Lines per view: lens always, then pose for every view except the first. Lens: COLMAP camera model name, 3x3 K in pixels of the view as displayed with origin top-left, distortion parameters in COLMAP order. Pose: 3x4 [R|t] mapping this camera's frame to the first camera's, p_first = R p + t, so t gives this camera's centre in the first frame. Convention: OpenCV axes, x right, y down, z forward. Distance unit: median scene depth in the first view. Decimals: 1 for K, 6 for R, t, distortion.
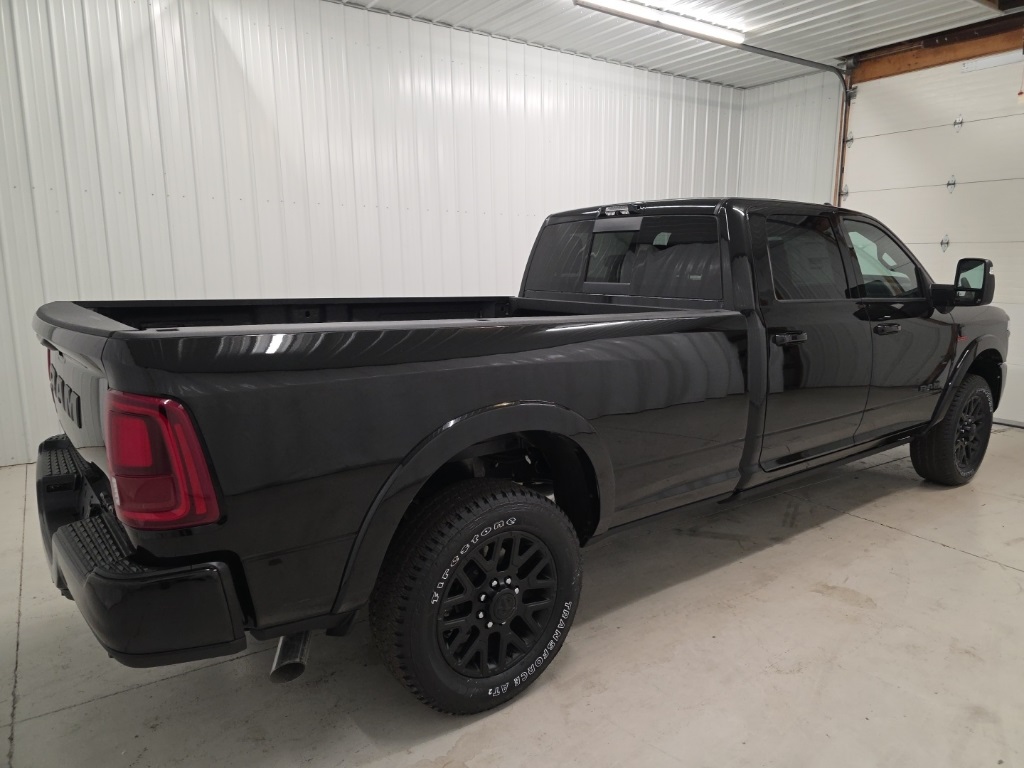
lens RADIAL K [[684.5, 0, 518.5], [0, 684.5, 386.7], [0, 0, 1]] dist [0.033544, -0.027575]
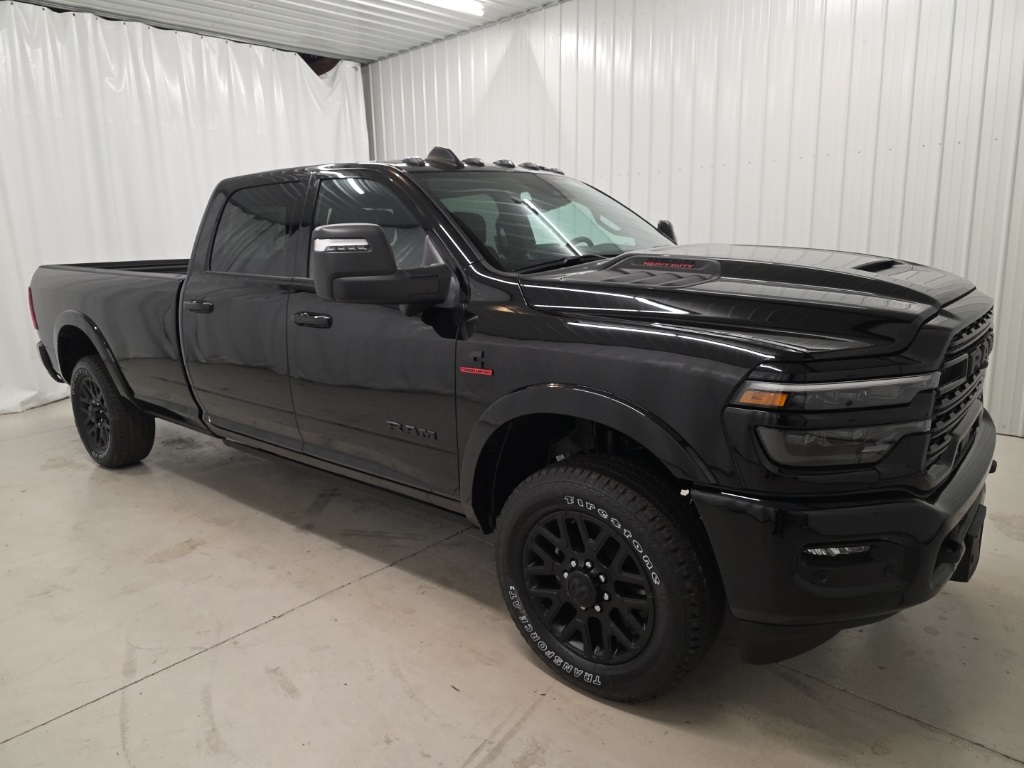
lens RADIAL K [[684.5, 0, 518.5], [0, 684.5, 386.7], [0, 0, 1]] dist [0.033544, -0.027575]
pose [[0.219209, 0.198689, -0.955233, 1.239093], [-0.144309, 0.974880, 0.169659, -0.160263], [0.964947, 0.100658, 0.242375, 0.979143]]
